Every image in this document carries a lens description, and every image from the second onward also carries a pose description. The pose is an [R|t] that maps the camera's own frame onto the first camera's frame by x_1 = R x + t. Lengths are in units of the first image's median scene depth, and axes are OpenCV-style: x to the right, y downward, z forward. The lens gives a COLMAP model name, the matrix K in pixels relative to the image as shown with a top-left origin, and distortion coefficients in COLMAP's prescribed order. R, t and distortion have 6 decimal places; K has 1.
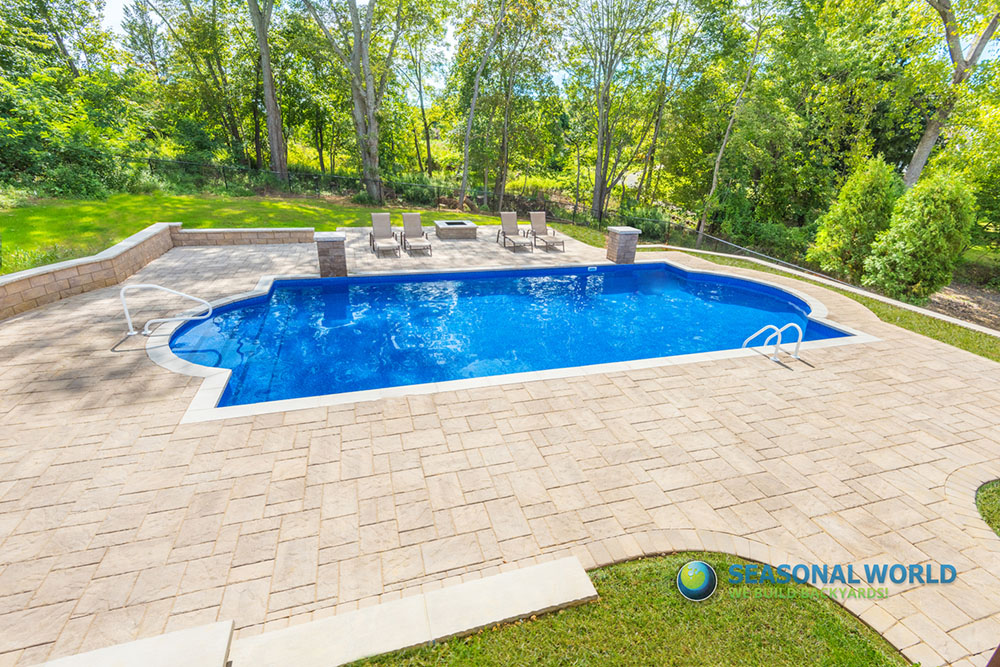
lens RADIAL K [[460.5, 0, 500.0], [0, 460.5, 333.5], [0, 0, 1]] dist [0.011080, -0.000189]
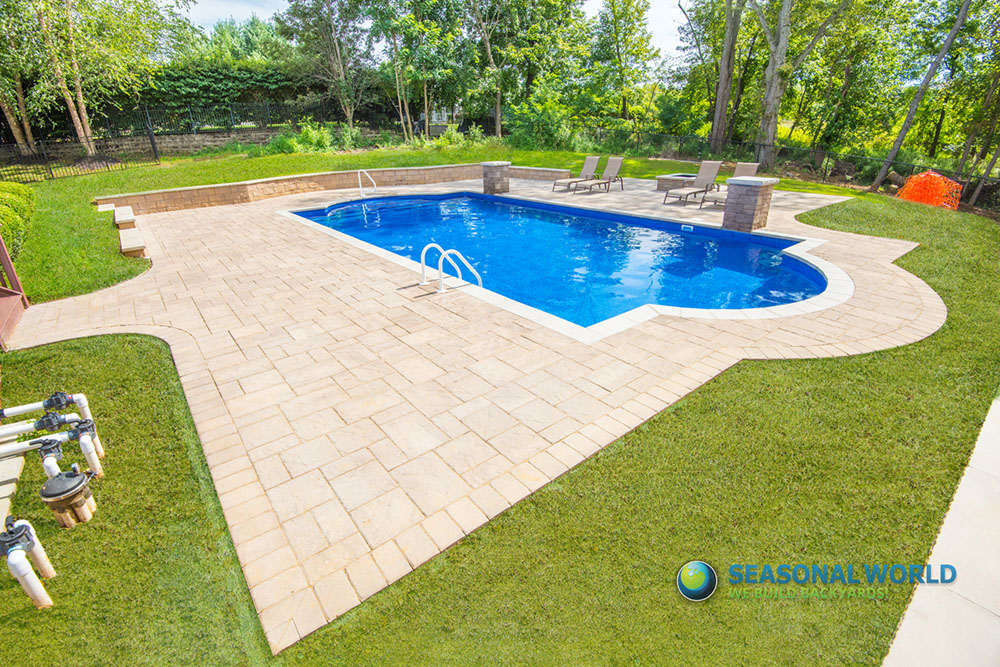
lens RADIAL K [[454.9, 0, 500.0], [0, 454.9, 333.5], [0, 0, 1]] dist [-0.019278, -0.000809]
pose [[0.375852, 0.344221, -0.860376, 1.378695], [-0.325304, 0.918373, 0.225318, -0.089682], [0.867706, 0.195197, 0.457148, 0.764194]]
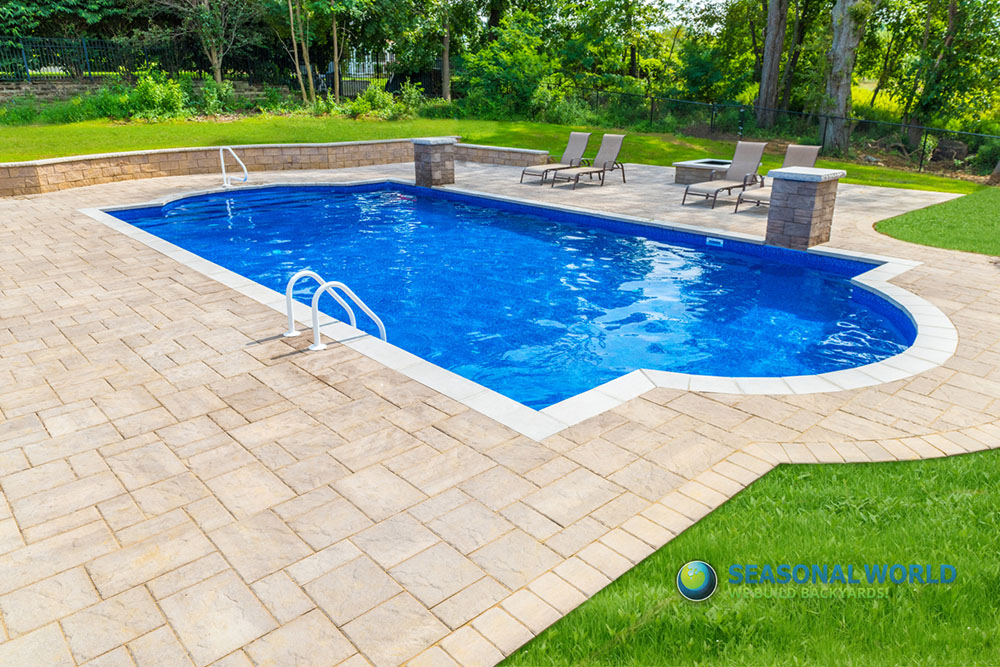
lens RADIAL K [[691.6, 0, 503.6], [0, 691.6, 333.0], [0, 0, 1]] dist [-0.000086, 0.006912]
pose [[0.433224, 0.271537, -0.859409, 1.361142], [-0.331753, 0.934633, 0.128069, -0.122547], [0.838007, 0.229629, 0.494989, 0.816721]]
